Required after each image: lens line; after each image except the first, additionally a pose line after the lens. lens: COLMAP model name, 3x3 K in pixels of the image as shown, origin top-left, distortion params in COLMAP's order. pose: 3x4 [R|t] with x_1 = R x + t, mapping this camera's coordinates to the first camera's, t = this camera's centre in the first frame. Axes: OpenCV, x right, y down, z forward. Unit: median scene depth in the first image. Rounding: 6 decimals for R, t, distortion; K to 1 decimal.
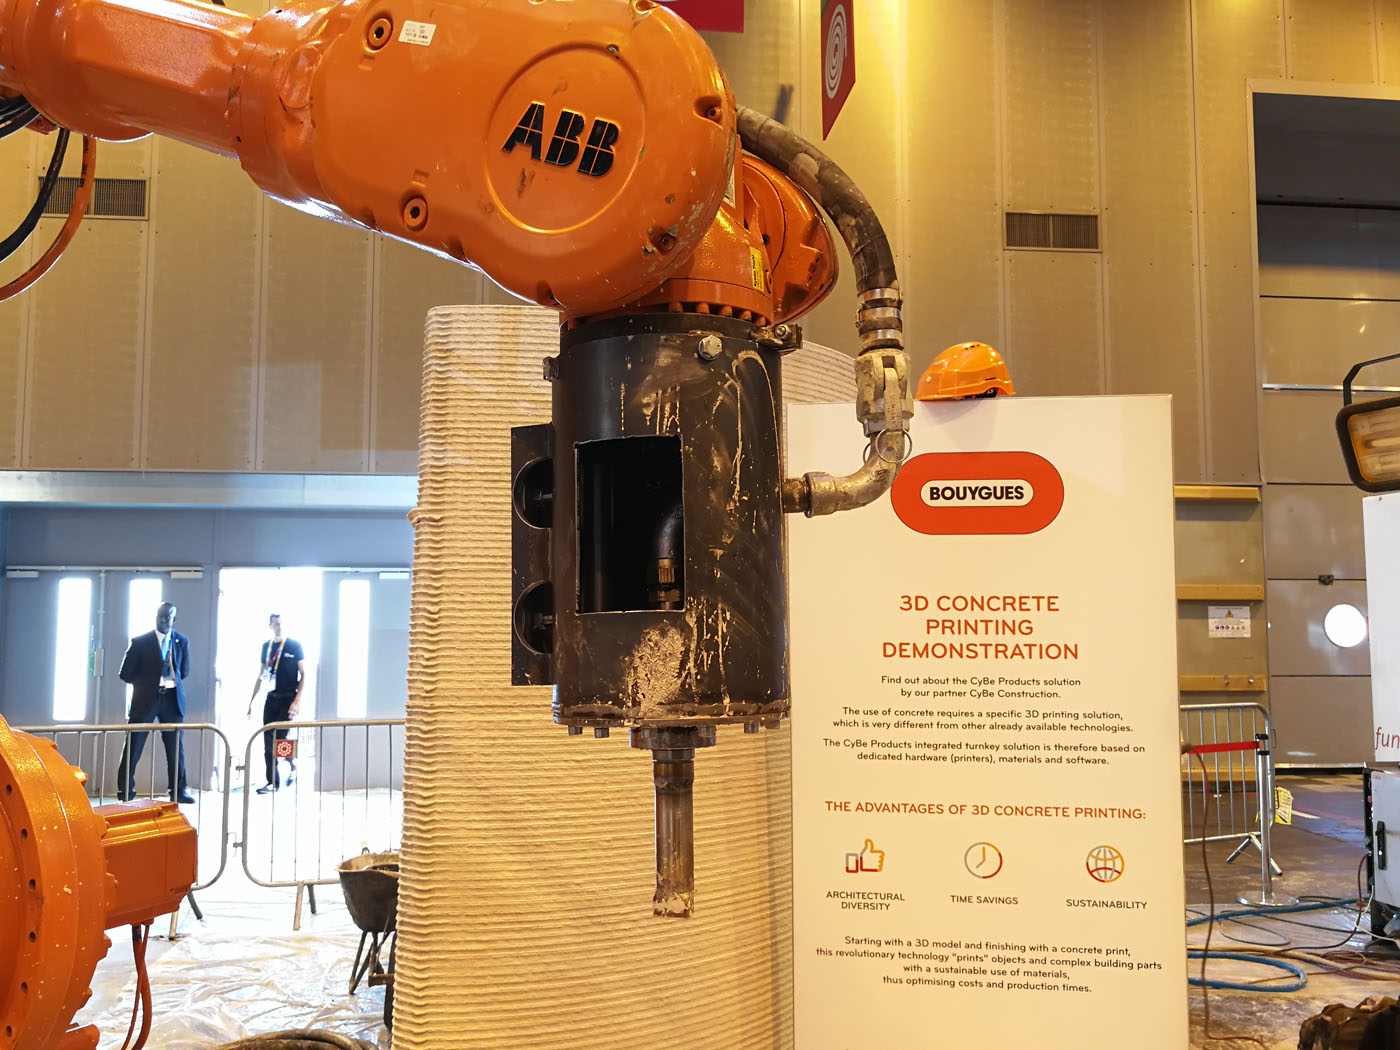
lens RADIAL K [[1145.6, 0, 699.6], [0, 1145.6, 526.9], [0, 0, 1]] dist [0.002326, 0.006002]
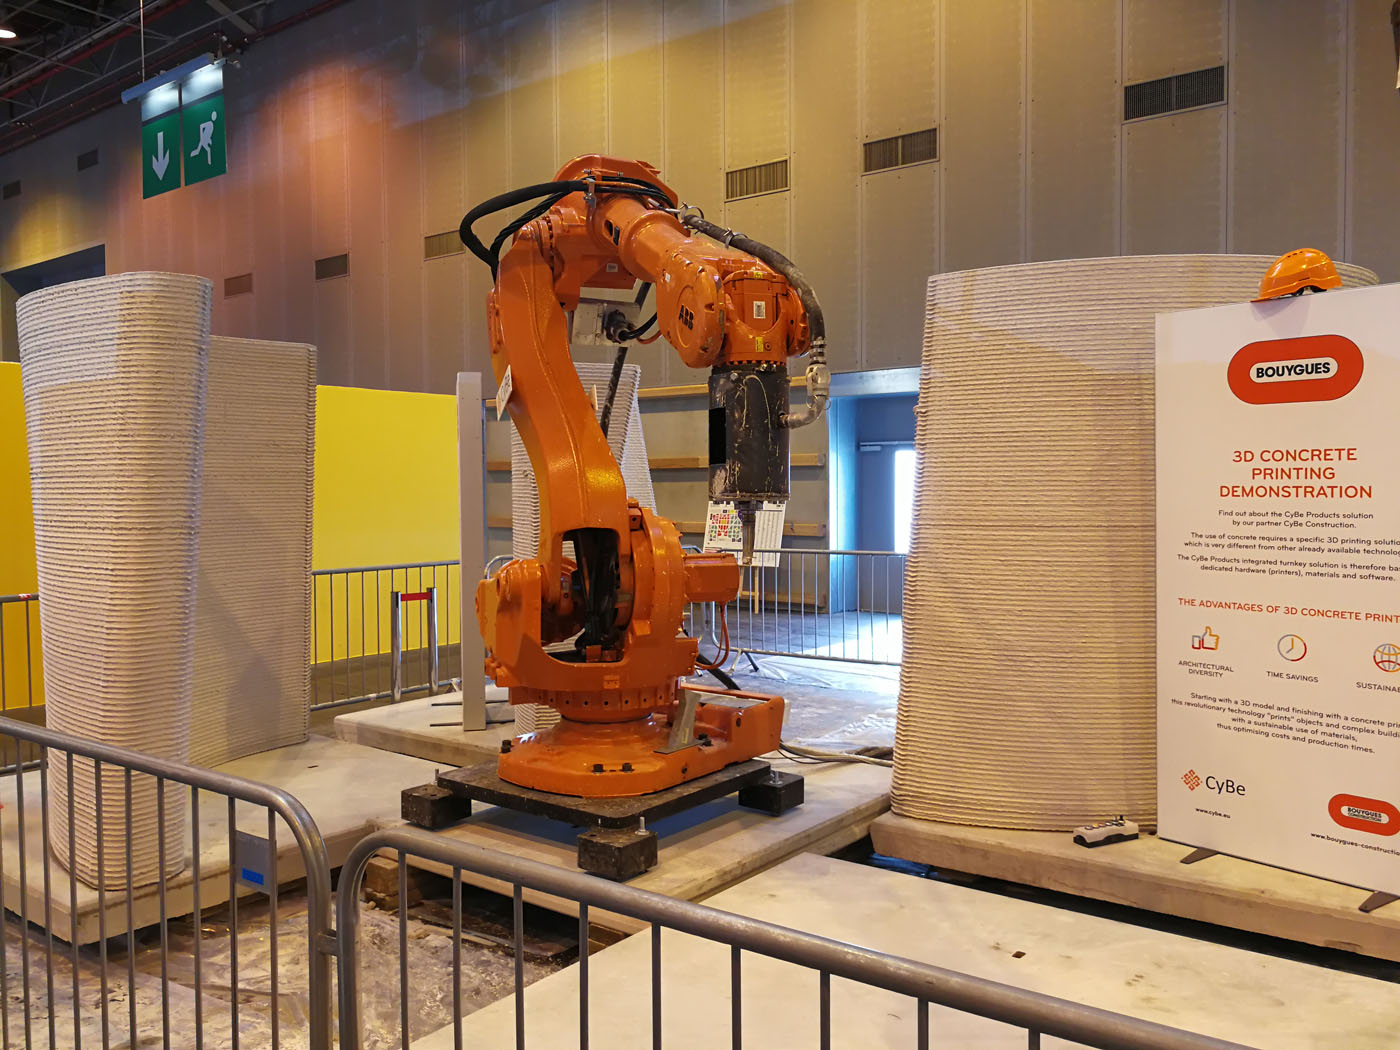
lens RADIAL K [[1145.6, 0, 700.8], [0, 1145.6, 524.9], [0, 0, 1]] dist [0.002326, 0.006002]
pose [[0.729861, 0.017729, -0.683365, 0.650662], [0.061979, 0.993830, 0.091979, -0.016643], [0.680780, -0.109486, 0.724259, -0.417164]]
